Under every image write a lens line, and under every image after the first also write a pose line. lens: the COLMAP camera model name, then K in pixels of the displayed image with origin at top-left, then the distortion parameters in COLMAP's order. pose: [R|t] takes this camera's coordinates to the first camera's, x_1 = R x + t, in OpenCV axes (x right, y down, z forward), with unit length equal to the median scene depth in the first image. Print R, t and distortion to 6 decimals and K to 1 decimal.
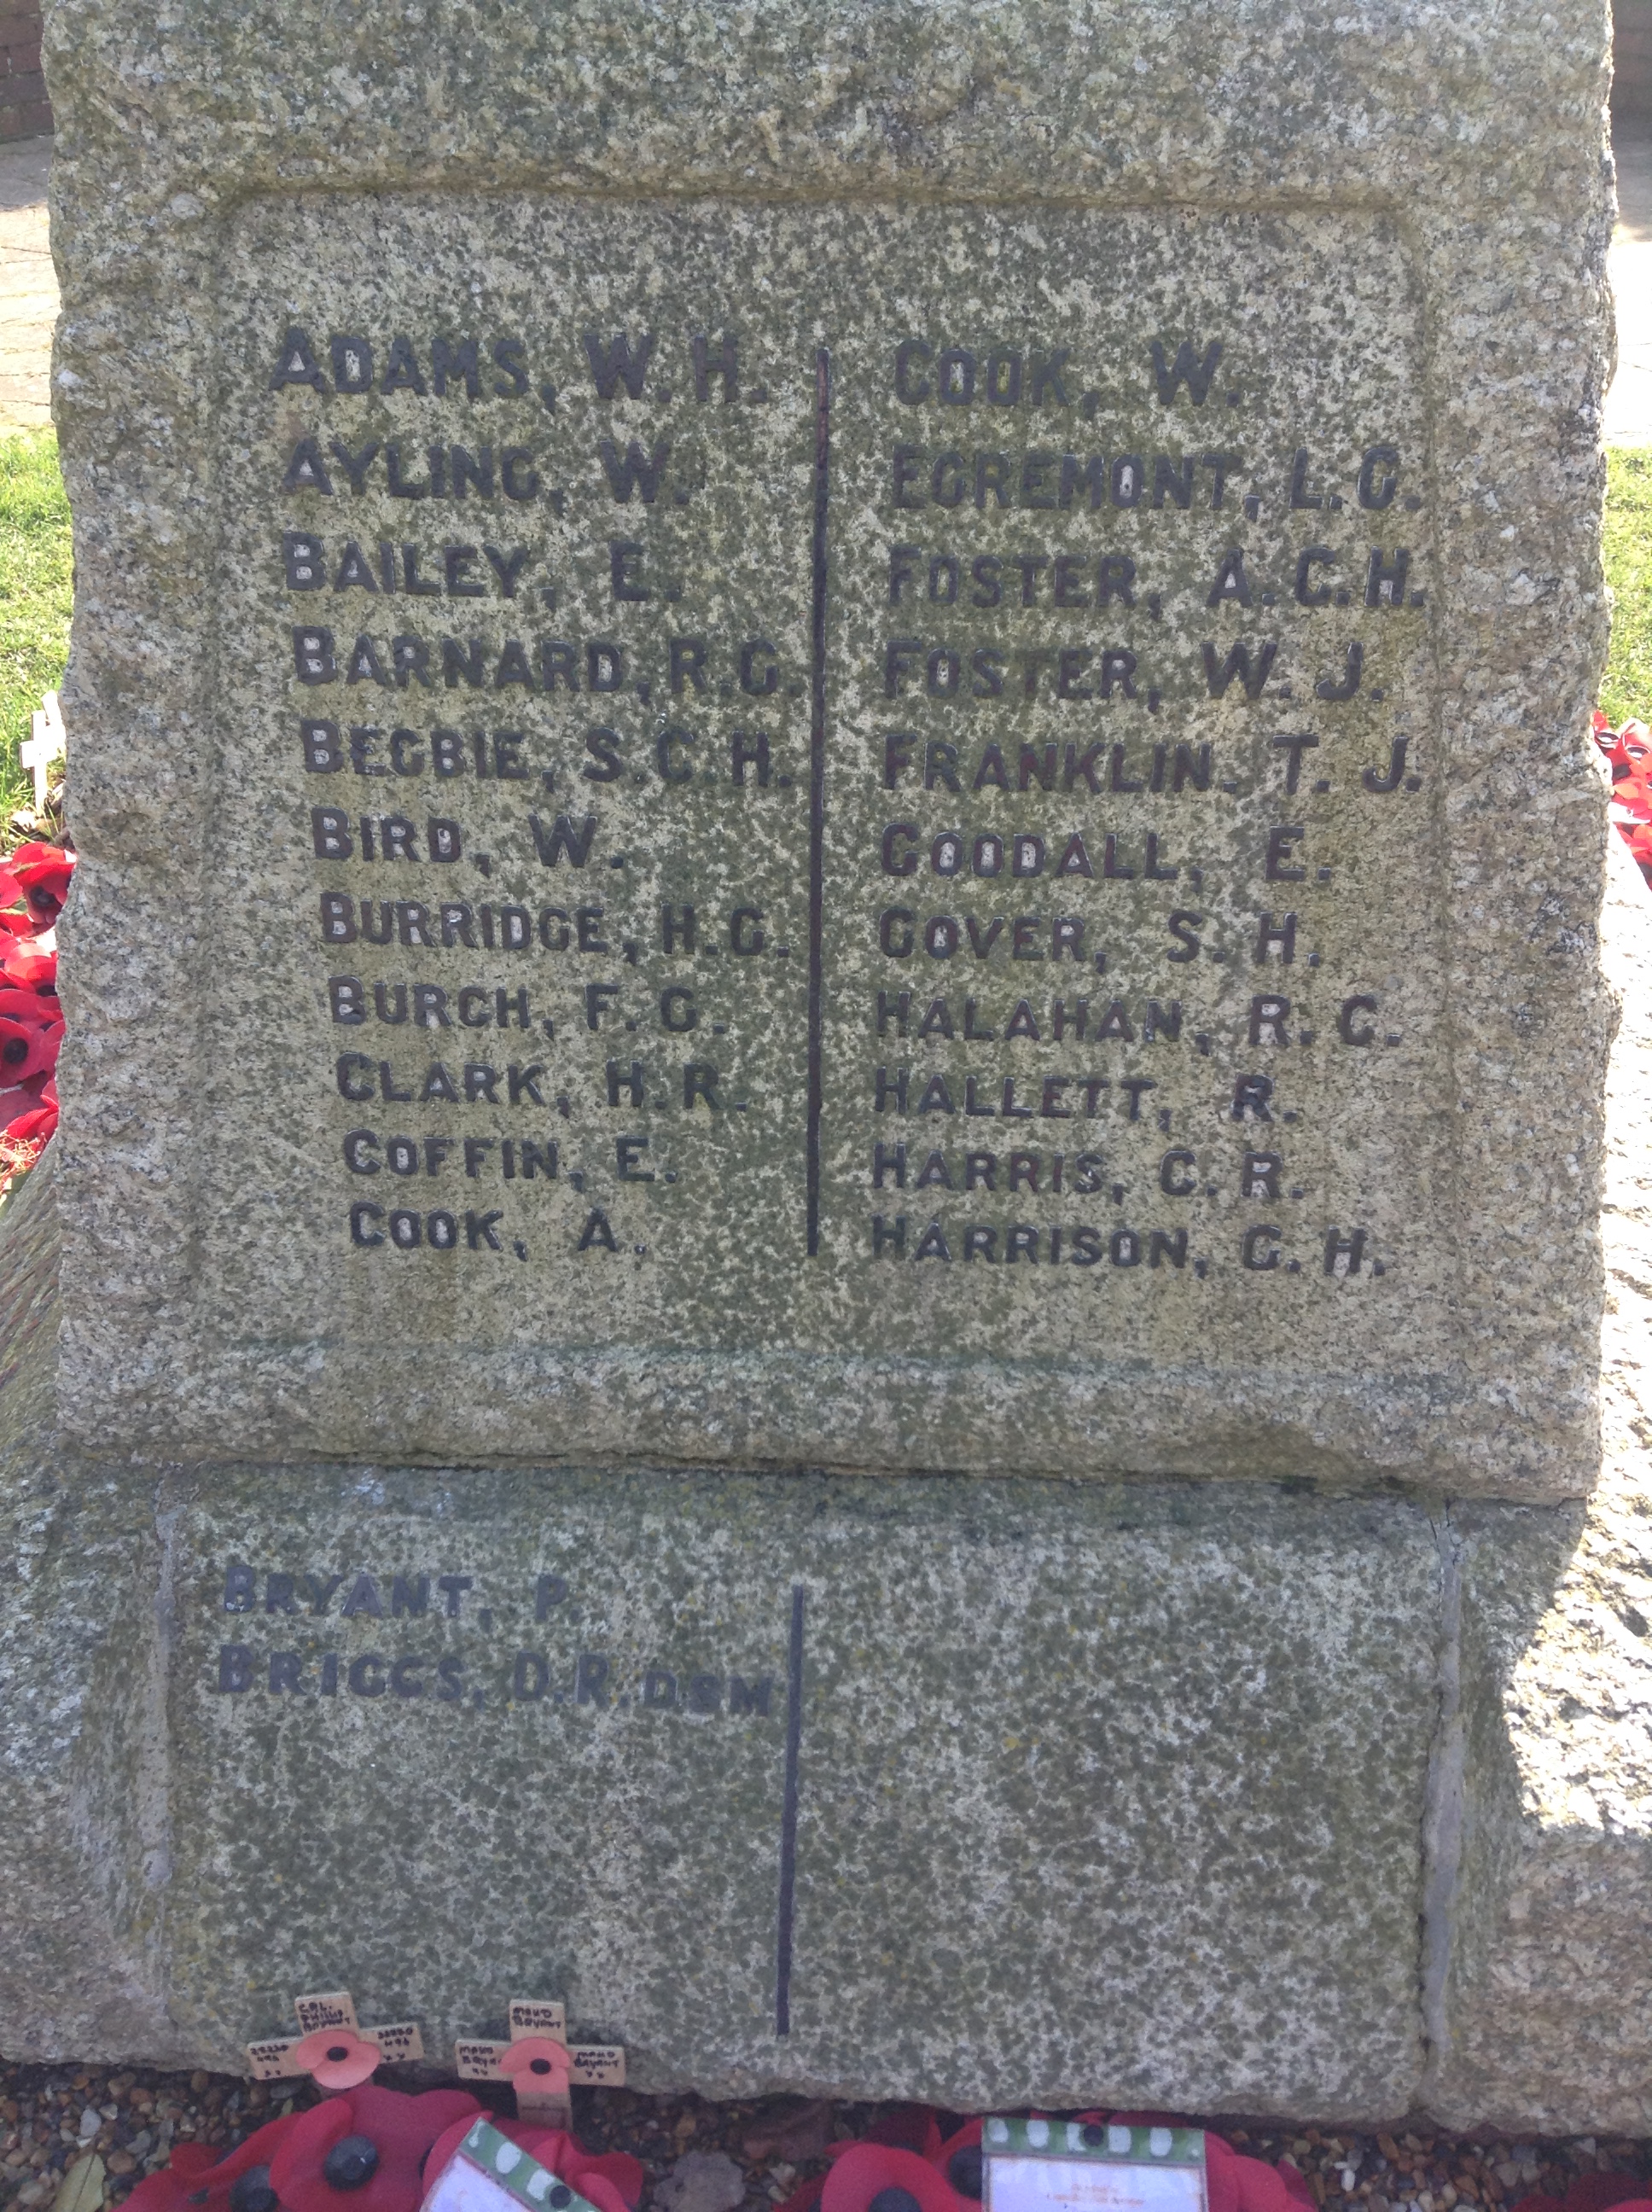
lens RADIAL K [[2012.2, 0, 800.0], [0, 2012.2, 1129.7], [0, 0, 1]] dist [0.200280, -0.442729]
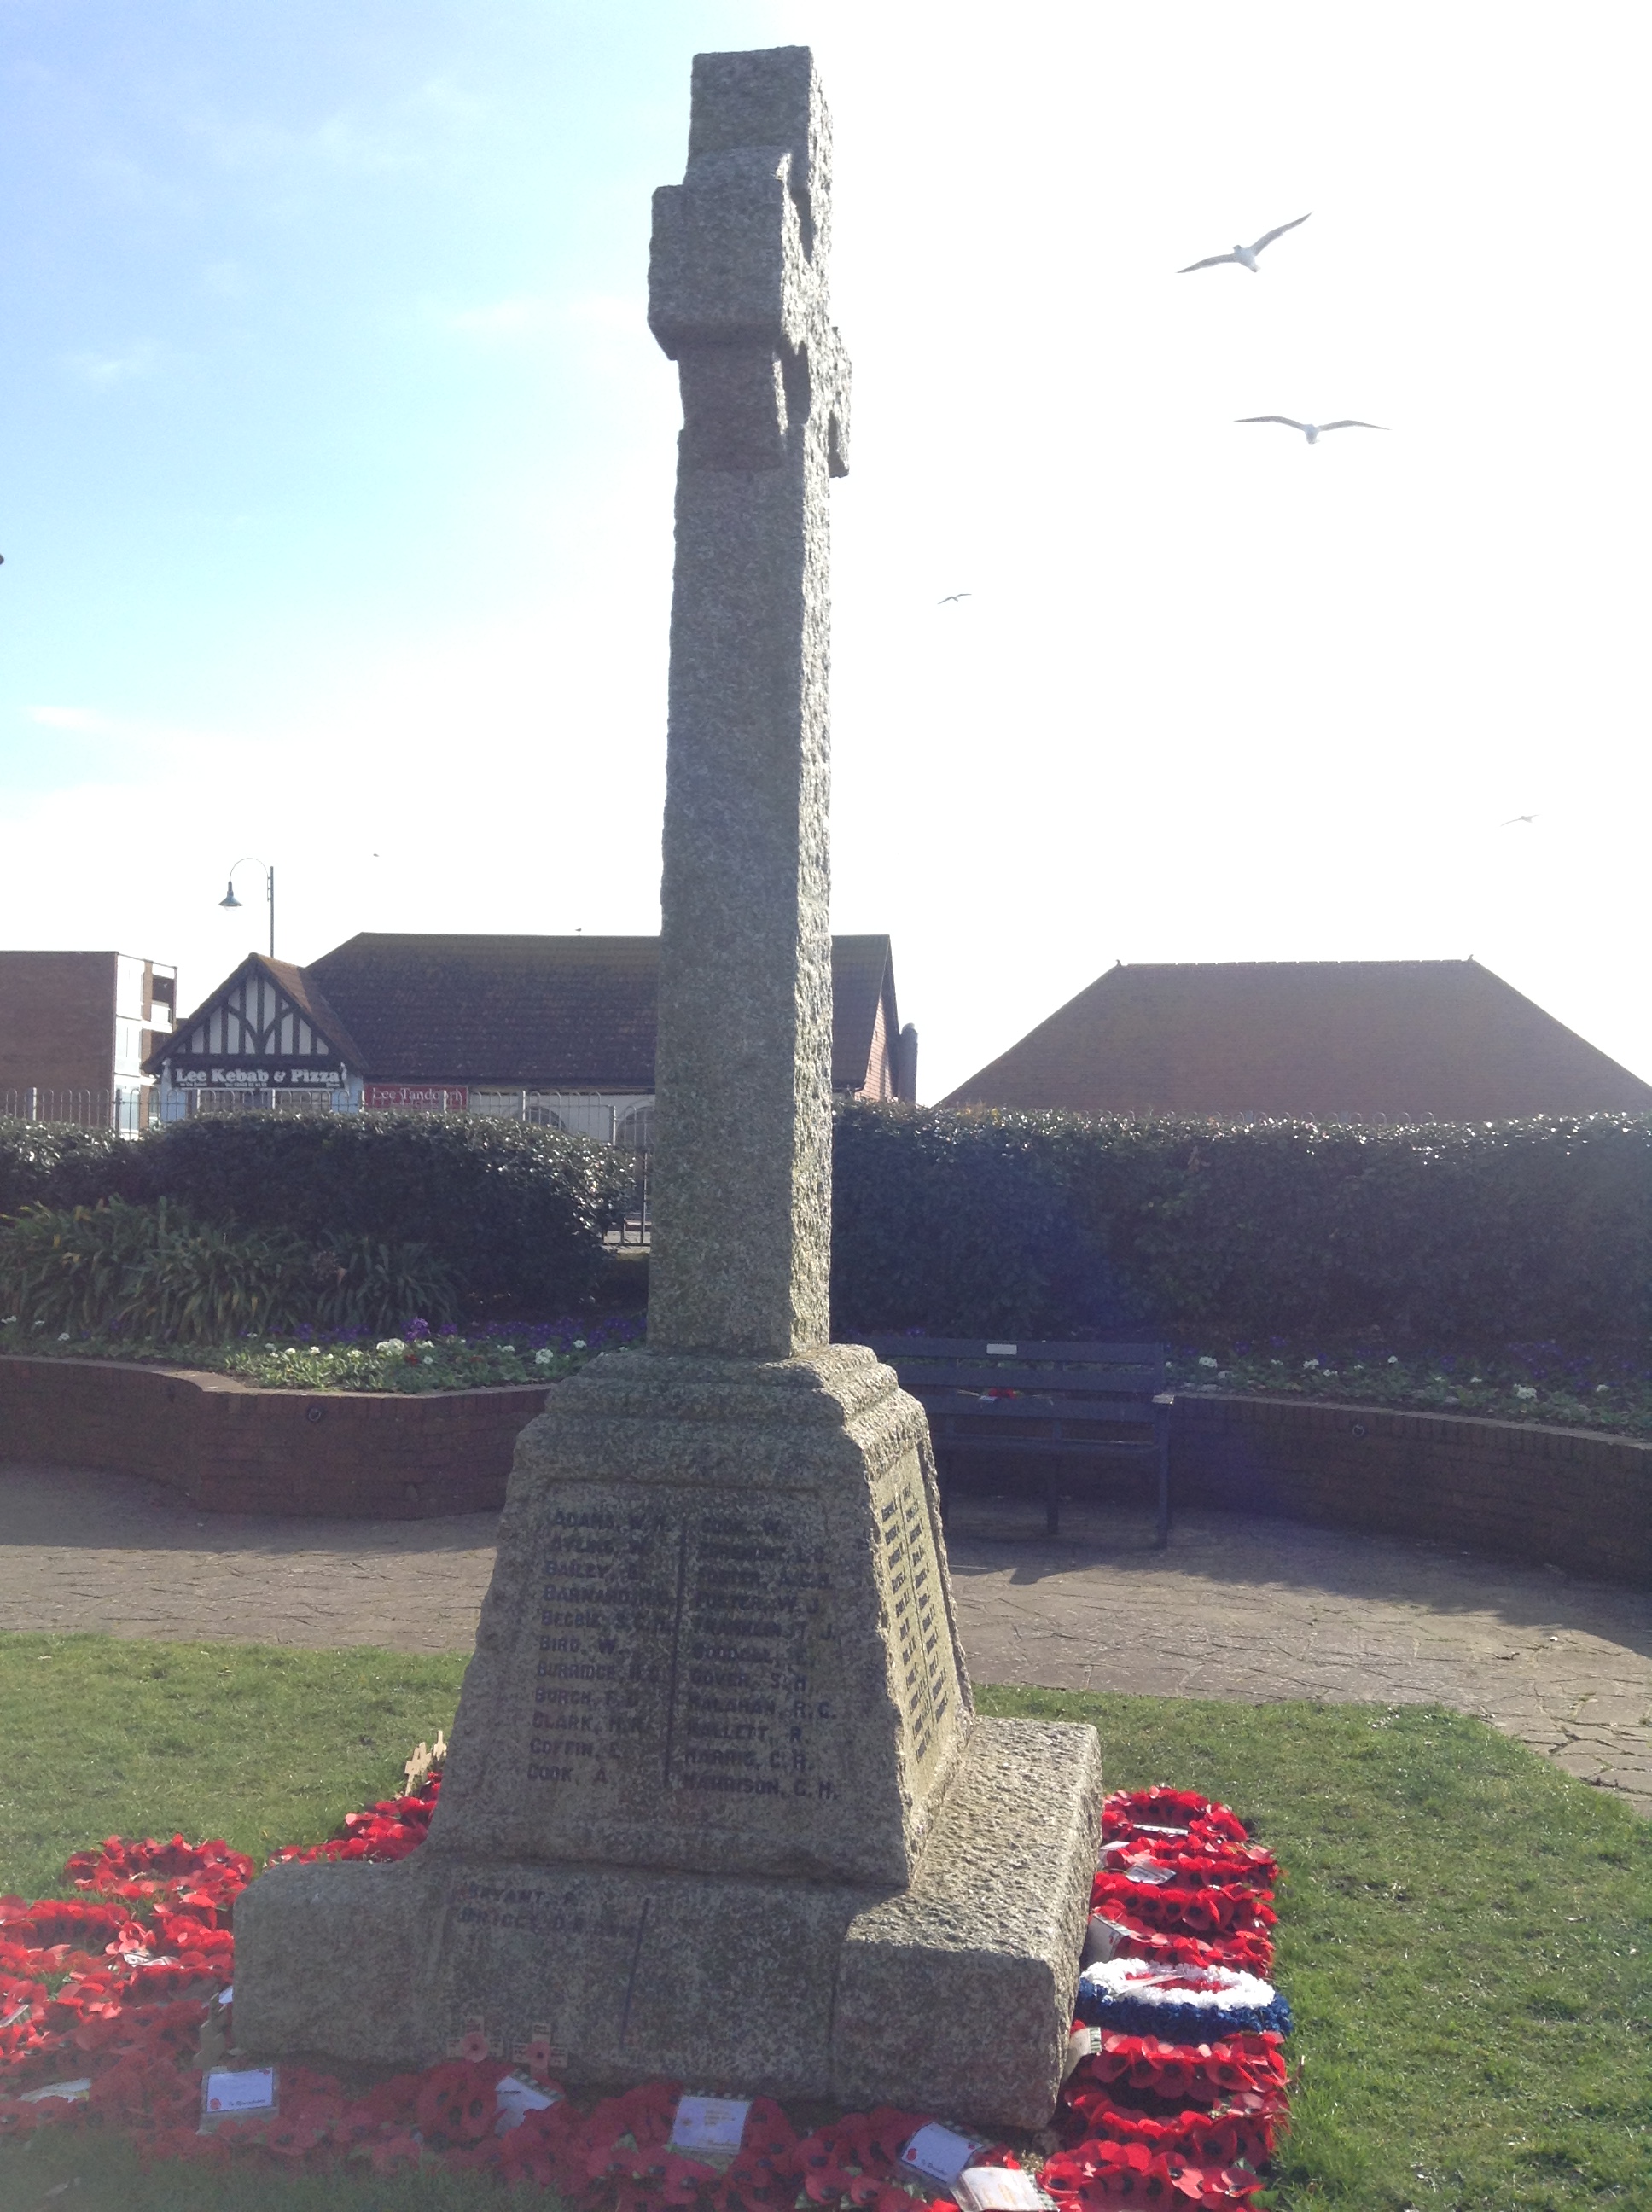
lens RADIAL K [[2012.2, 0, 800.0], [0, 2012.2, 1129.7], [0, 0, 1]] dist [0.200280, -0.442729]
pose [[0.990102, 0.012397, -0.139803, 0.692200], [-0.096994, 0.780394, -0.617719, 1.297009], [0.101444, 0.625165, 0.773872, -2.256781]]
